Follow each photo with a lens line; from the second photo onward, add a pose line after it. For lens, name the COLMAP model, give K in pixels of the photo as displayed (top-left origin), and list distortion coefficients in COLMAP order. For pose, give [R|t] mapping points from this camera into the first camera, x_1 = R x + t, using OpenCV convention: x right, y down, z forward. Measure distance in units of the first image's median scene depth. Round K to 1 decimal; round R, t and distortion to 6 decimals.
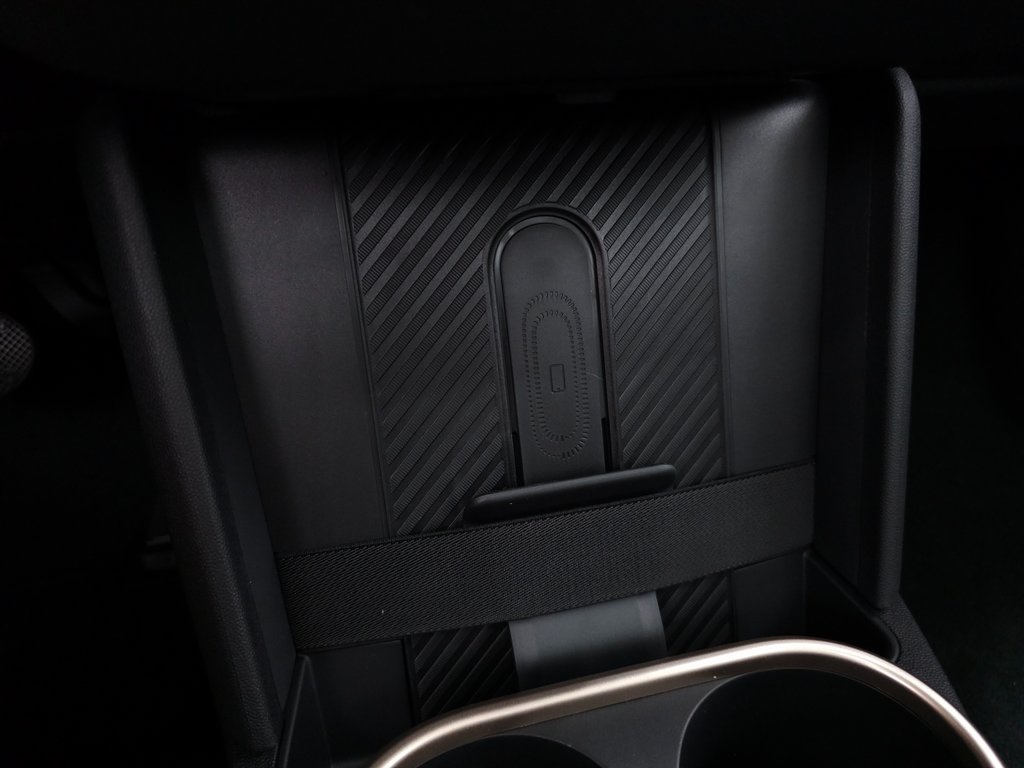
lens RADIAL K [[700.3, 0, 525.1], [0, 700.3, 386.0], [0, 0, 1]] dist [0.063788, -0.077784]
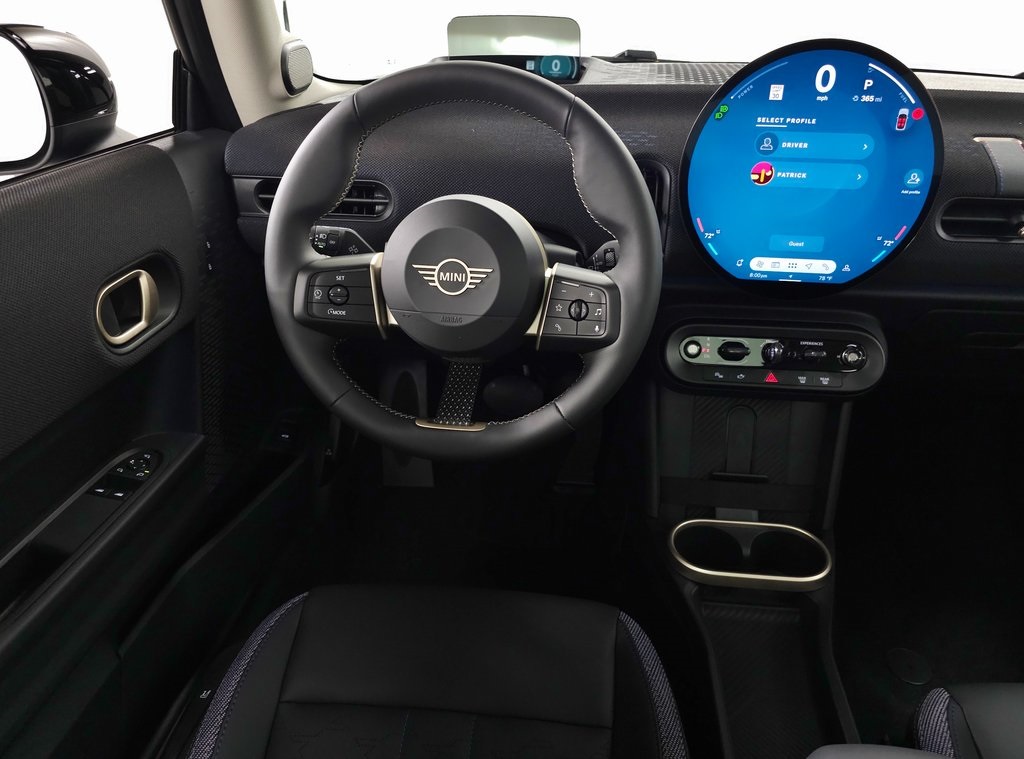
lens RADIAL K [[714.4, 0, 518.4], [0, 714.4, 372.6], [0, 0, 1]] dist [0.065286, -0.080327]
pose [[0.938392, 0.168530, -0.301693, 0.026118], [-0.189646, 0.980958, -0.041900, -0.016219], [0.288887, 0.096533, 0.952484, -3.125005]]
